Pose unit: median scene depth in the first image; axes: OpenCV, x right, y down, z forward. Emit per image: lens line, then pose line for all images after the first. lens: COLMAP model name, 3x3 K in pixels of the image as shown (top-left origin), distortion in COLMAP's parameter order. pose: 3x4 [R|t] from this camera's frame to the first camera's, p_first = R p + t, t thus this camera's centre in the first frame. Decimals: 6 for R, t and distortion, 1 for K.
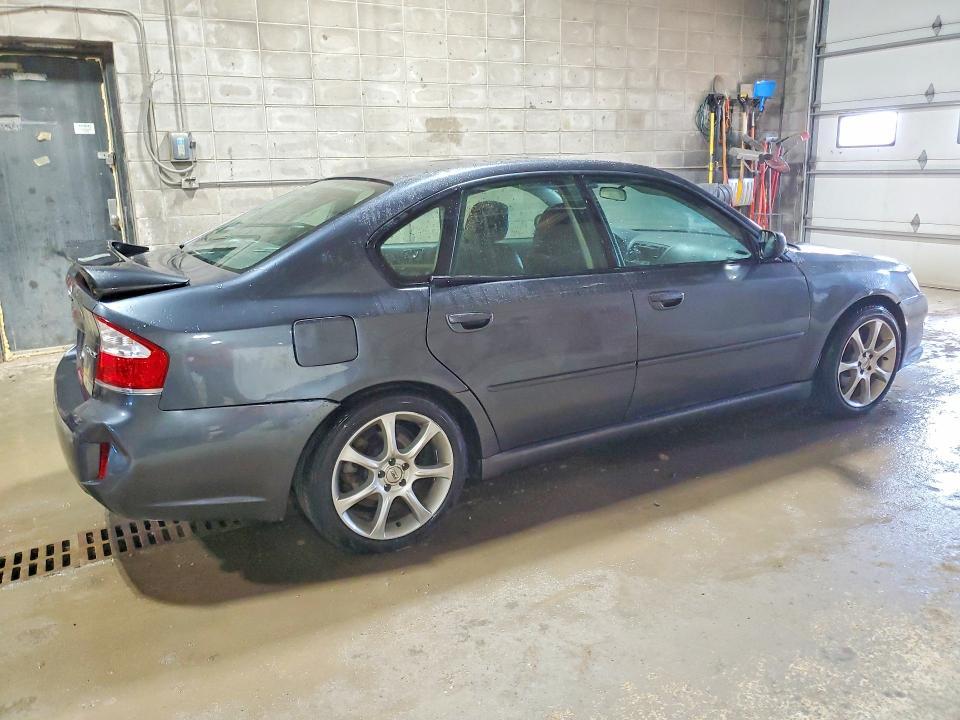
lens RADIAL K [[765.5, 0, 479.9], [0, 765.5, 354.5], [0, 0, 1]] dist [0.008342, 0.013079]
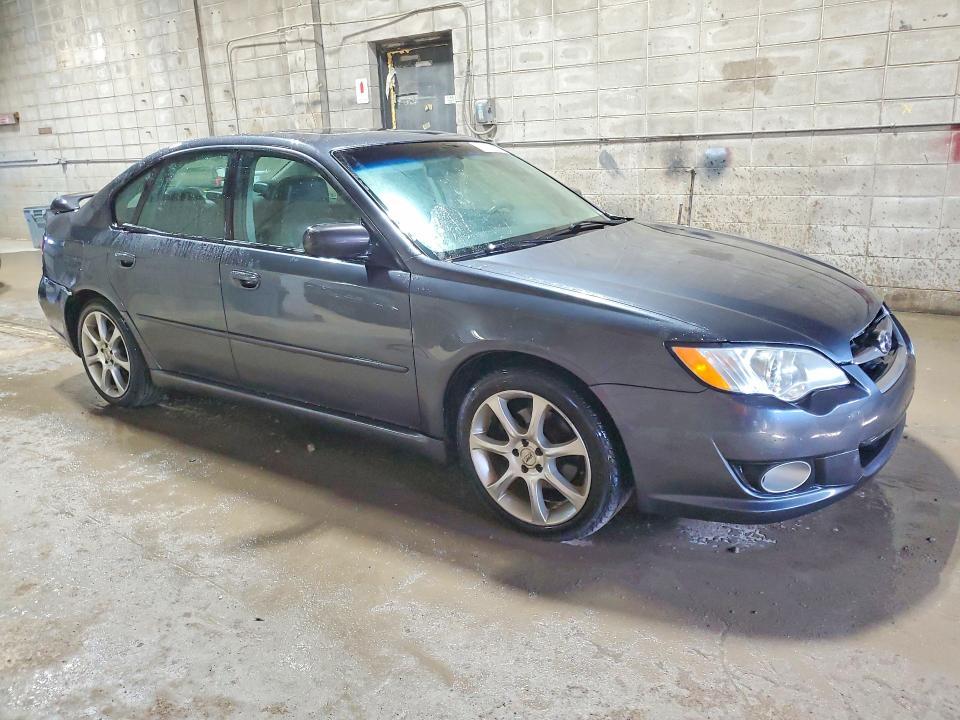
lens RADIAL K [[765.5, 0, 480.5], [0, 765.5, 366.6], [0, 0, 1]] dist [0.008342, 0.013079]
pose [[0.412065, 0.267990, -0.870852, 0.695654], [-0.188469, 0.960167, 0.206296, -0.125785], [0.891449, 0.079121, 0.446159, 0.460784]]
